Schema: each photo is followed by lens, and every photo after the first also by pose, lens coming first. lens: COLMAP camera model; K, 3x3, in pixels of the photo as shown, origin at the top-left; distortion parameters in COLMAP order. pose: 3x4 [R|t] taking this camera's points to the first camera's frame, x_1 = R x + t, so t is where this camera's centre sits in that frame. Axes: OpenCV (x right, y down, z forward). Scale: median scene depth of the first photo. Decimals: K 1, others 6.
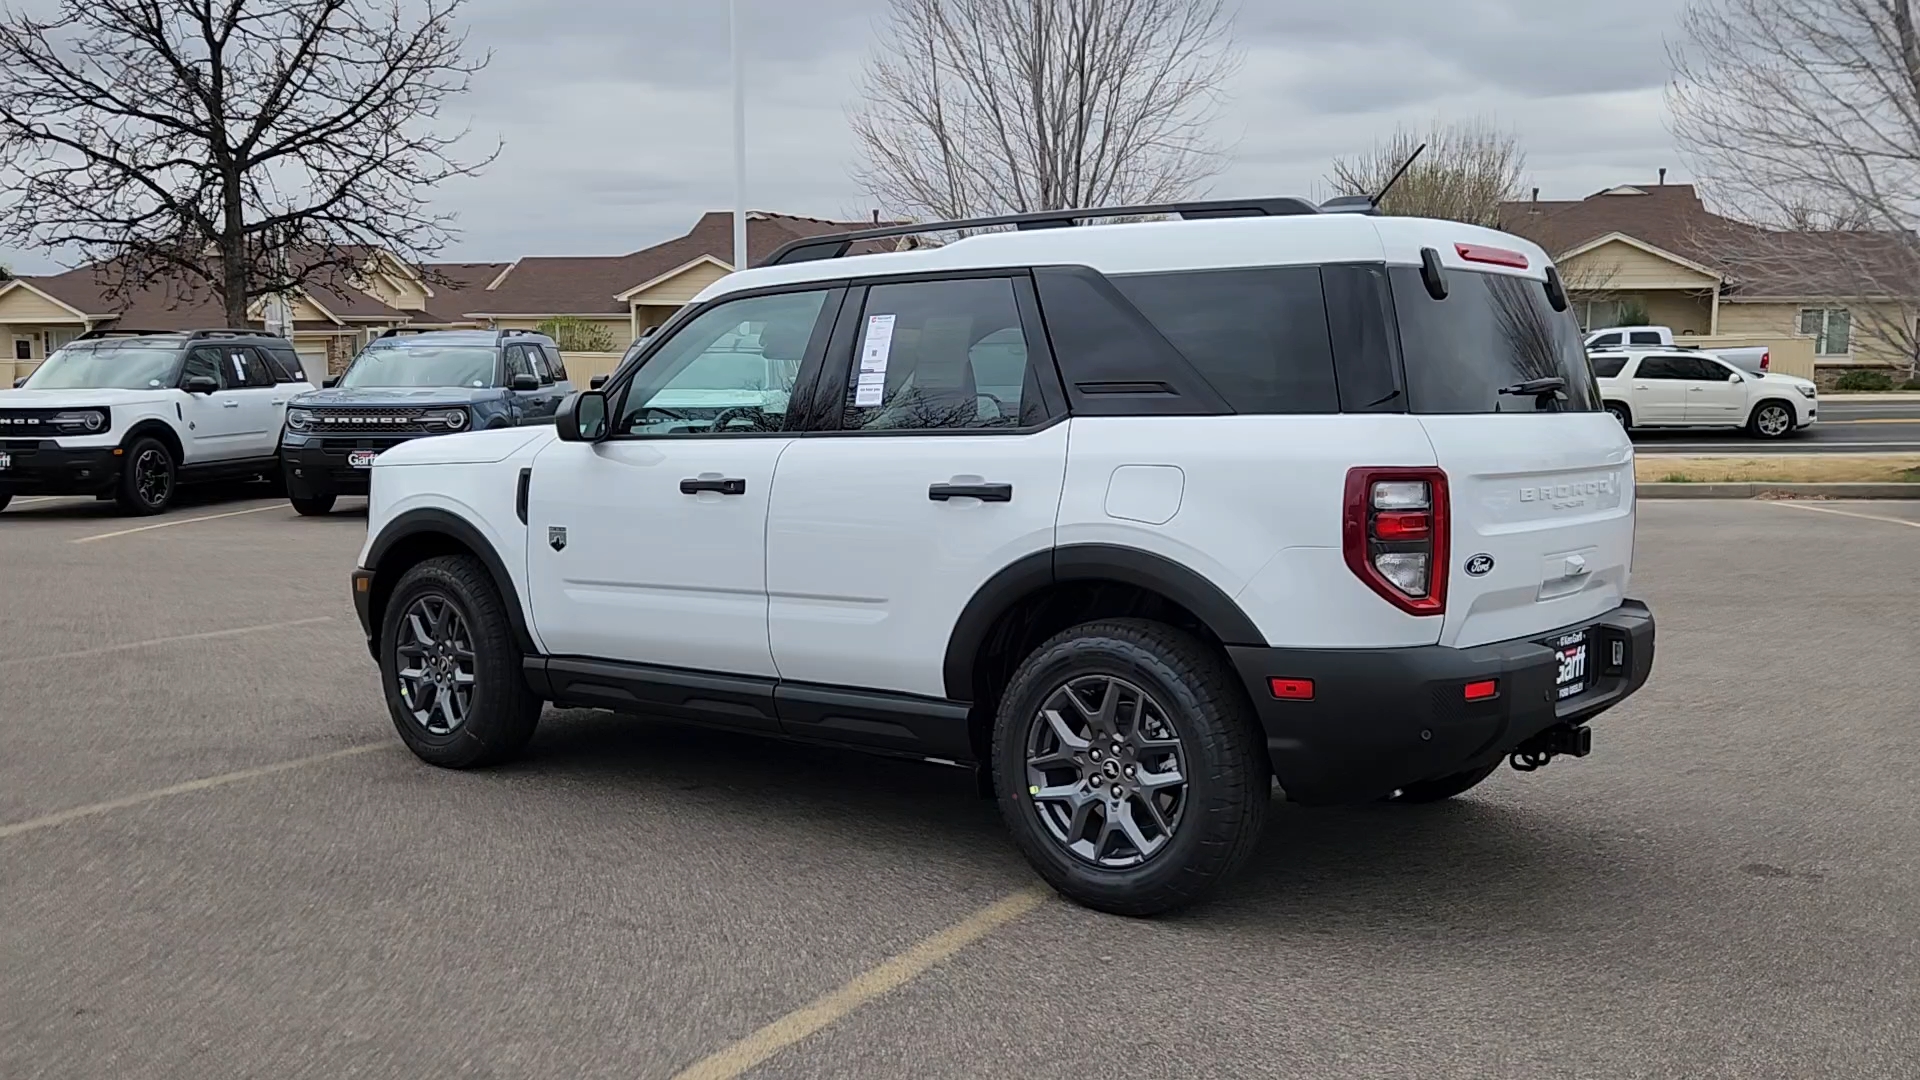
lens RADIAL K [[1805.0, 0, 947.6], [0, 1805.0, 528.2], [0, 0, 1]] dist [0.031507, 0.000000]
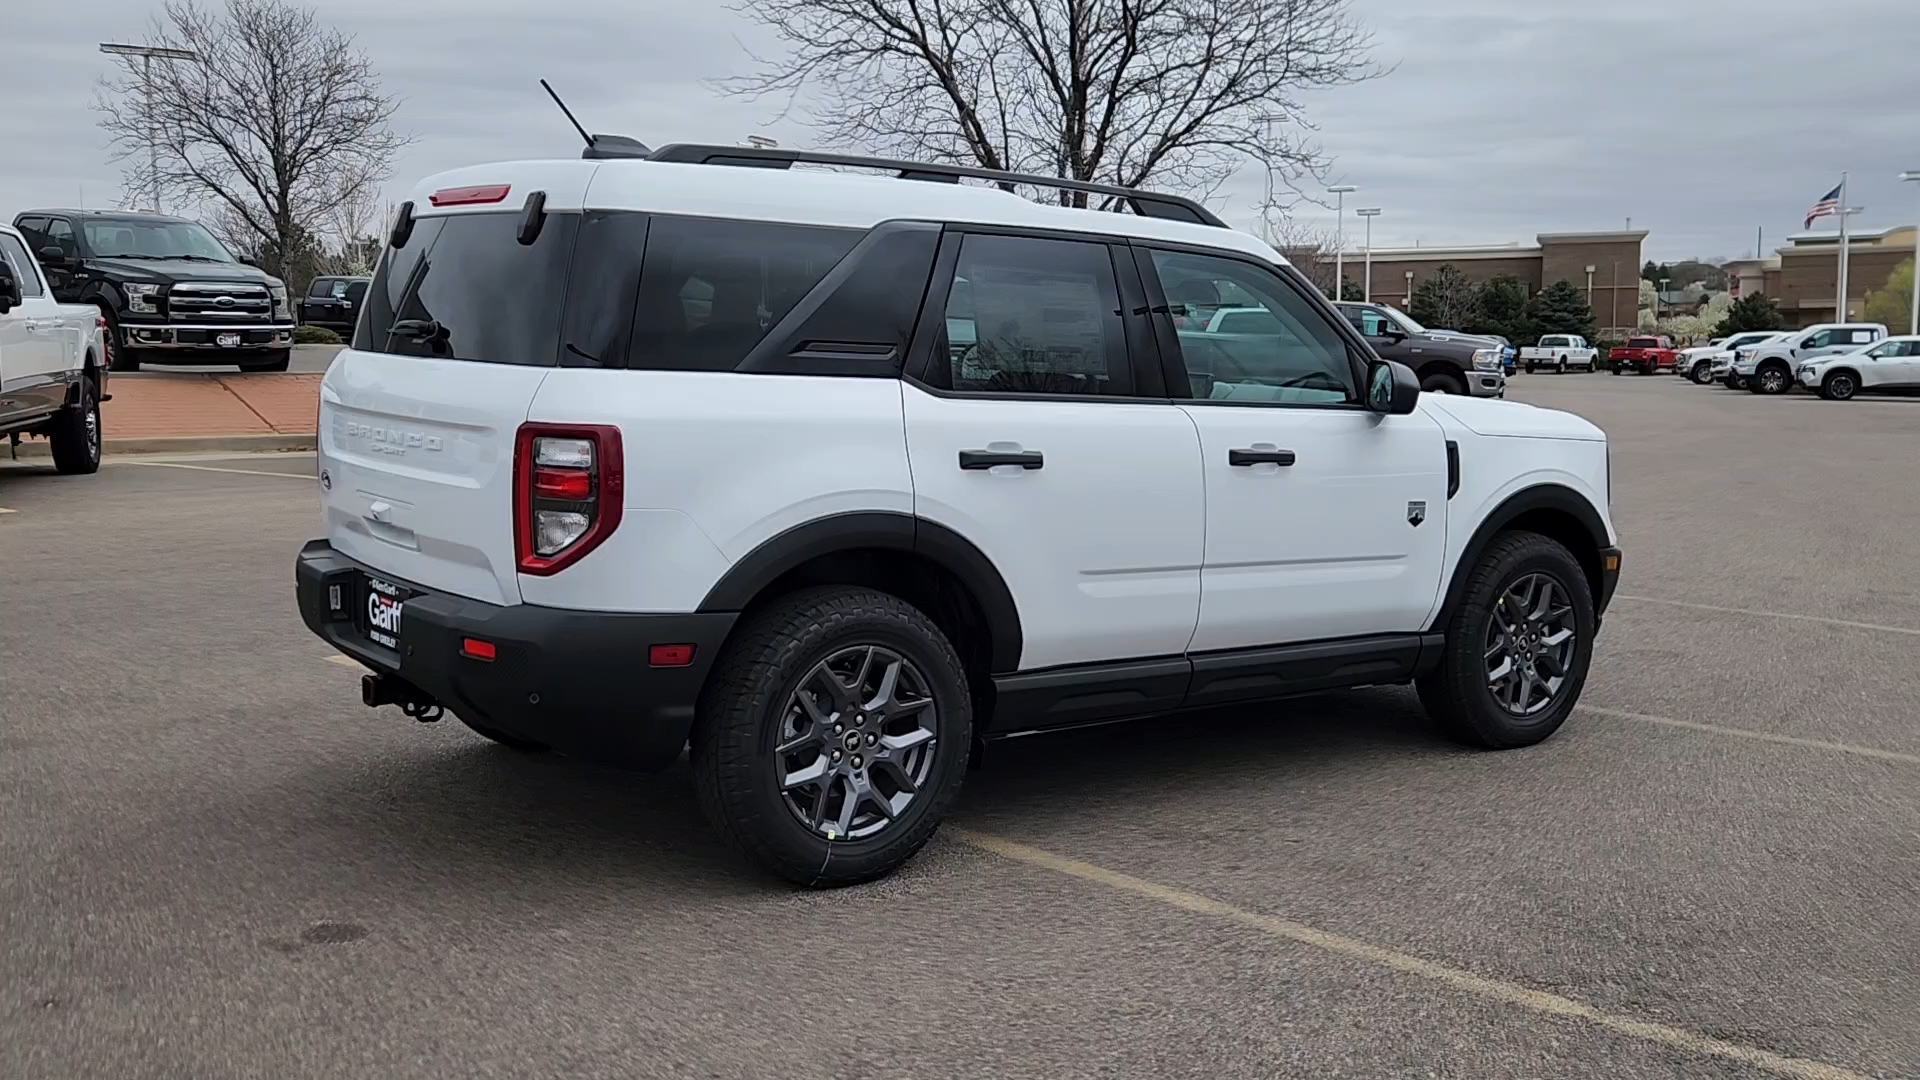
lens RADIAL K [[1805.0, 0, 947.4], [0, 1805.0, 538.0], [0, 0, 1]] dist [0.031507, 0.000000]
pose [[-0.231669, 0.106857, -0.966908, 1.108341], [-0.101957, 0.985807, 0.133374, -0.115336], [0.967437, 0.129482, -0.217487, 1.370461]]
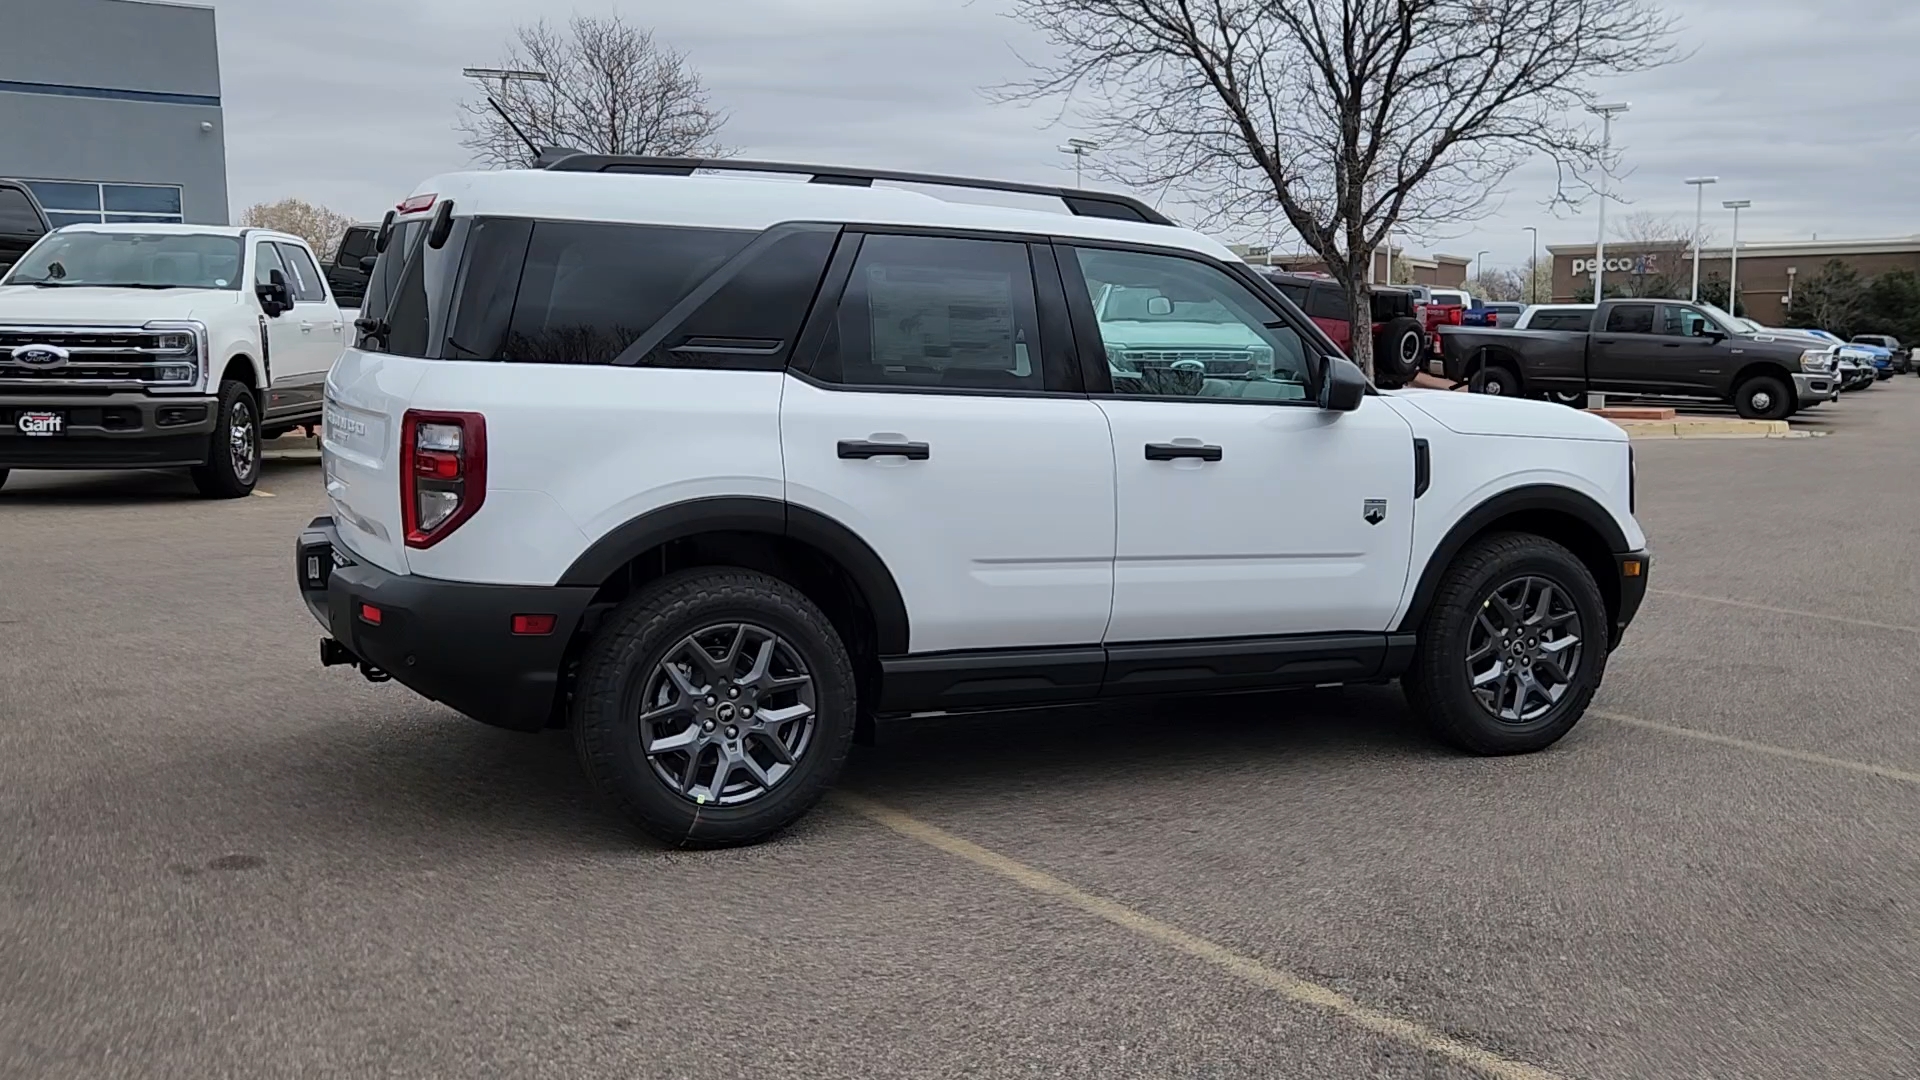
lens RADIAL K [[1805.0, 0, 948.7], [0, 1805.0, 537.8], [0, 0, 1]] dist [0.031507, 0.000000]
pose [[-0.411994, 0.098985, -0.905794, 1.071128], [-0.094908, 0.984013, 0.150702, -0.136360], [0.906230, 0.148056, -0.396013, 1.603745]]
